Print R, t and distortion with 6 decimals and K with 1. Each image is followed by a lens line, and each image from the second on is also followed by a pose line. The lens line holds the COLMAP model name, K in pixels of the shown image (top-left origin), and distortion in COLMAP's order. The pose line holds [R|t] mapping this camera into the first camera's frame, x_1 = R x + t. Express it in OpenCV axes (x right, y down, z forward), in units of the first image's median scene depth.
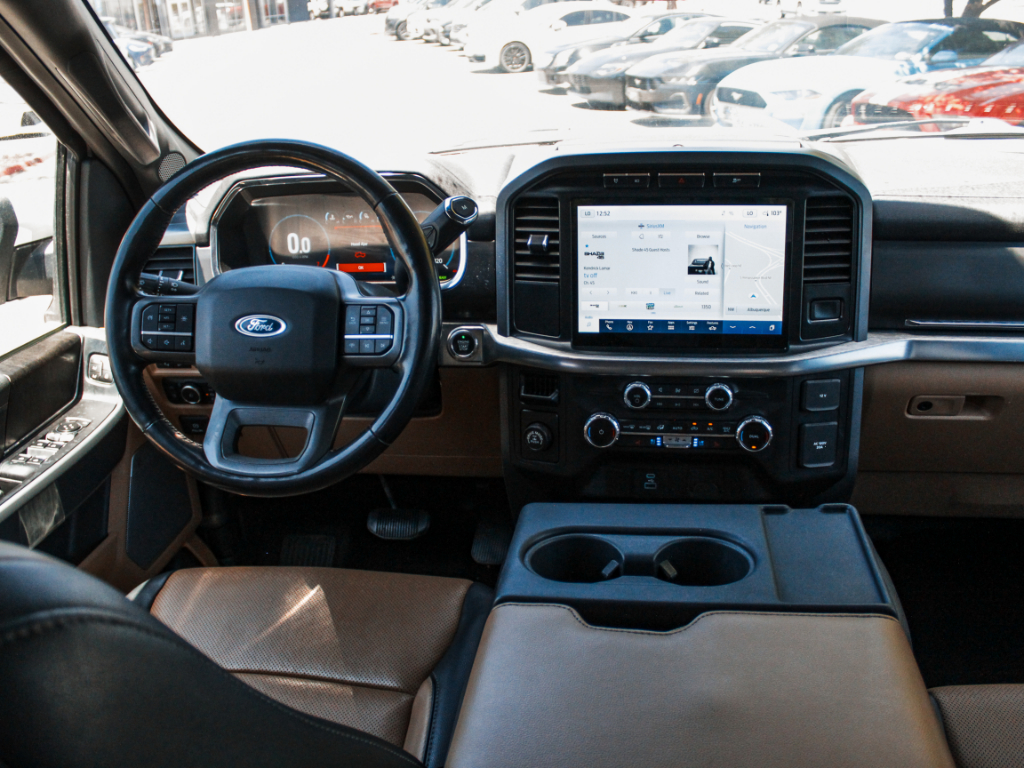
lens RADIAL K [[921.7, 0, 512.0], [0, 921.7, 384.0], [0, 0, 1]] dist [-0.173007, 0.137868]
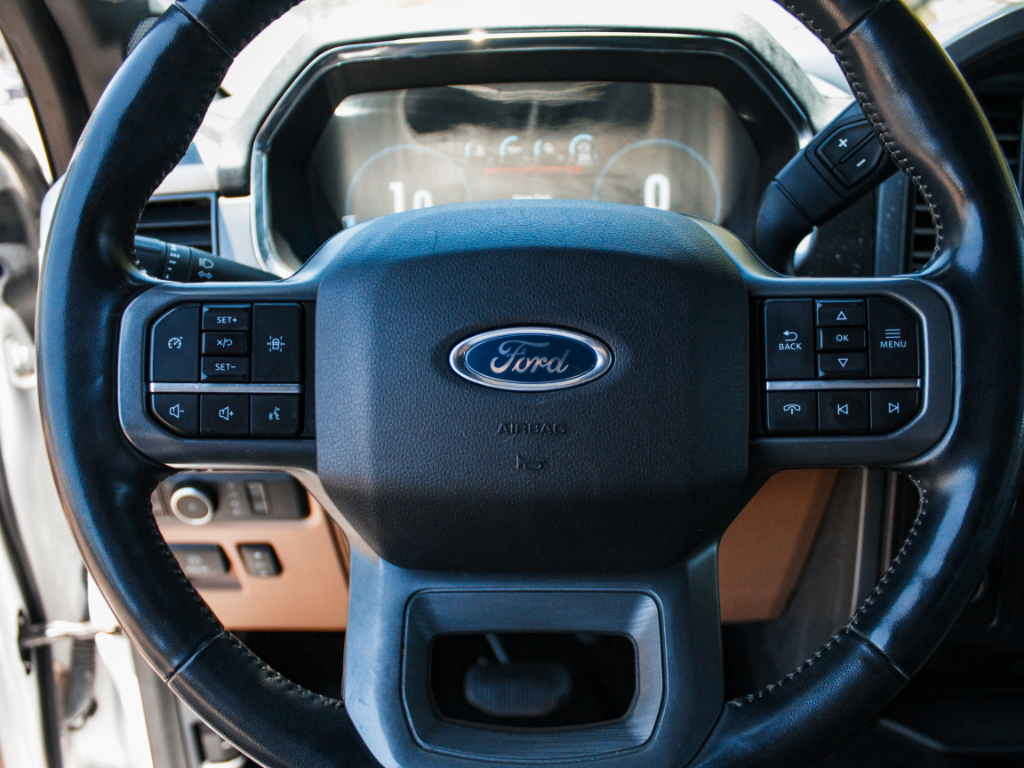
lens RADIAL K [[921.7, 0, 512.0], [0, 921.7, 384.0], [0, 0, 1]] dist [-0.173007, 0.137868]
pose [[0.991904, -0.026965, 0.124095, -0.316978], [0.032457, 0.998571, -0.042448, -0.039137], [-0.122773, 0.046132, 0.991362, 0.640233]]
